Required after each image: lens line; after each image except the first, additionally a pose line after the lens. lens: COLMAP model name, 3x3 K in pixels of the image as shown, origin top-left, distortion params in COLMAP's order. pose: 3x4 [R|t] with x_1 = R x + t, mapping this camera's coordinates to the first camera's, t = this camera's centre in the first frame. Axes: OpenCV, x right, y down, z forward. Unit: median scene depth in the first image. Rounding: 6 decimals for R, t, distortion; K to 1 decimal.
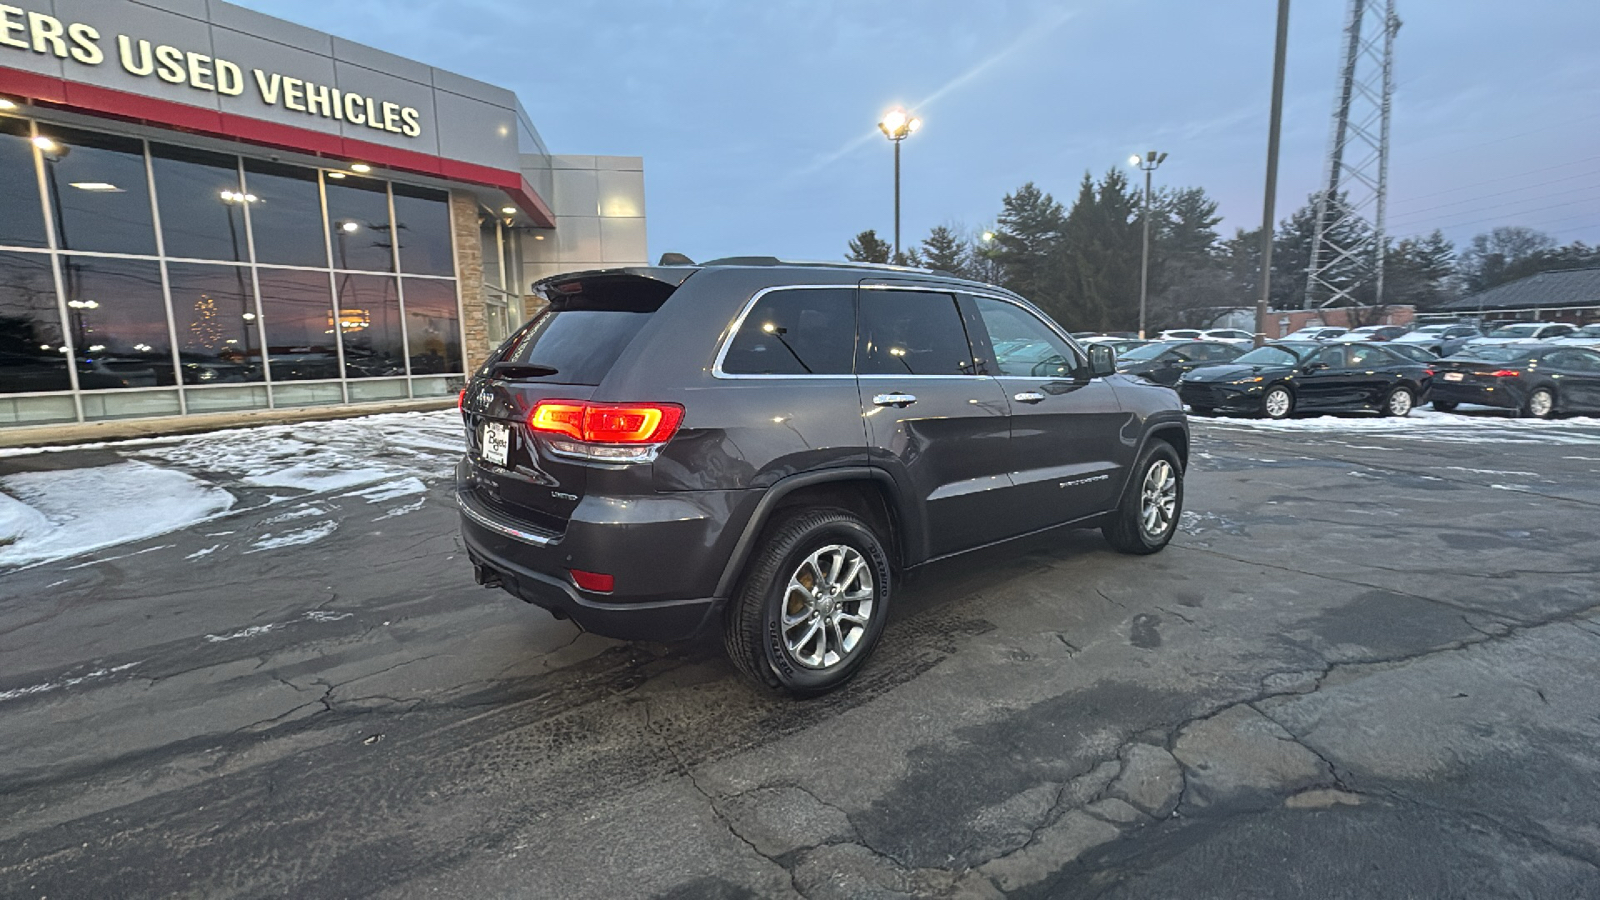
lens RADIAL K [[728.2, 0, 802.5], [0, 728.2, 455.7], [0, 0, 1]] dist [-0.001038, 0.000112]
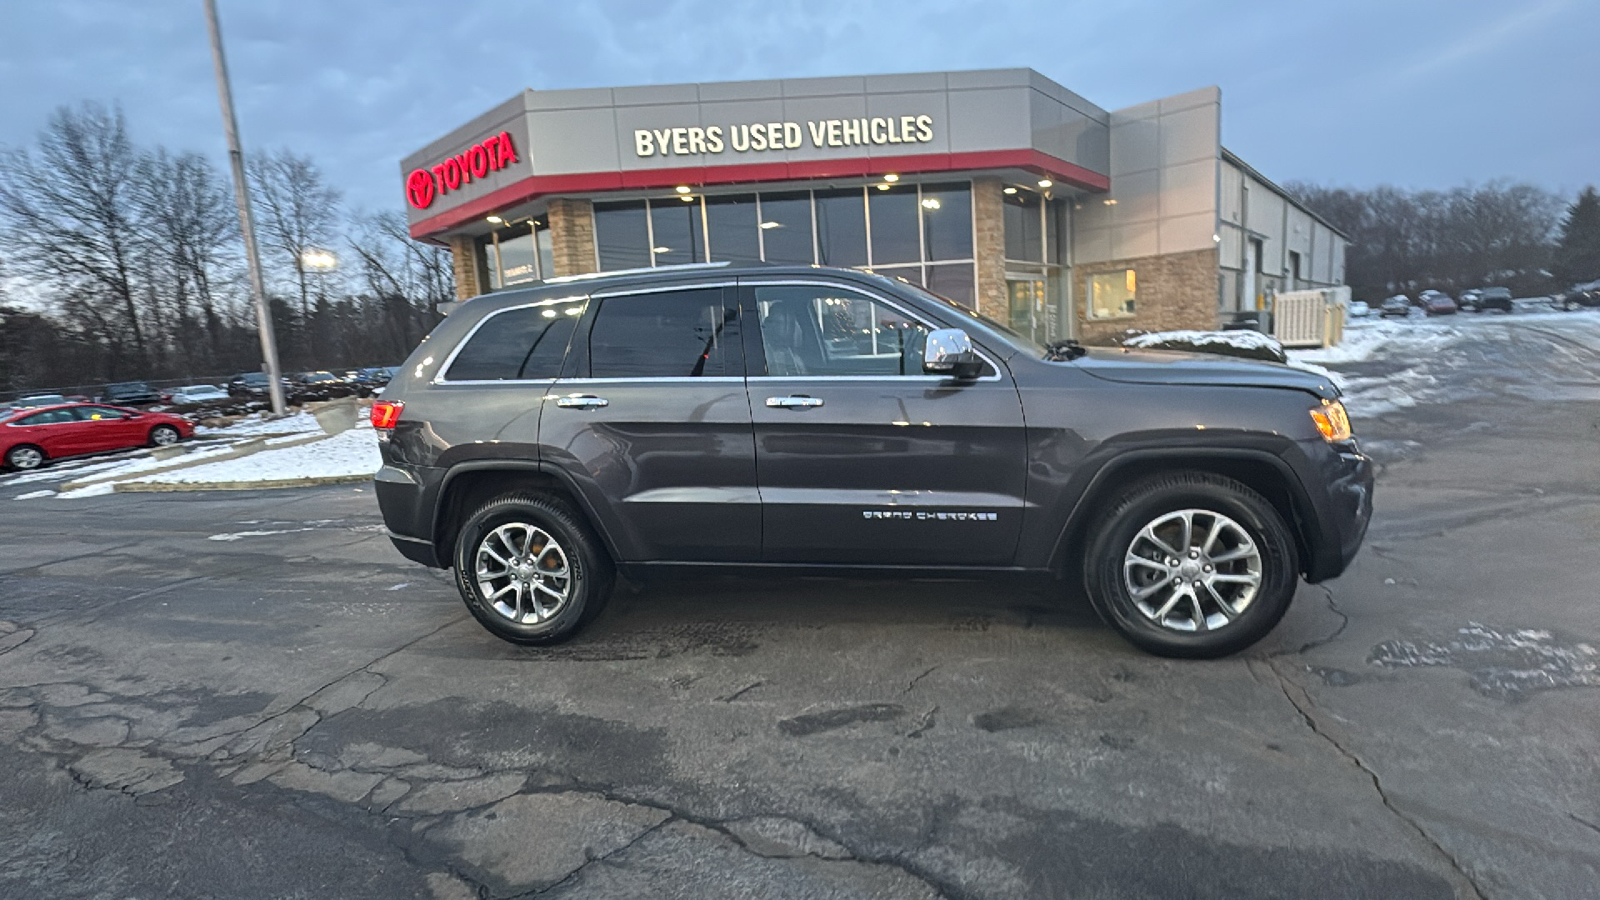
lens RADIAL K [[728.2, 0, 793.8], [0, 728.2, 449.7], [0, 0, 1]] dist [-0.001038, 0.000112]
pose [[0.619623, 0.091584, -0.779538, 0.377408], [-0.060978, 0.995784, 0.068521, -0.032363], [0.782527, 0.005078, 0.622596, 0.184768]]
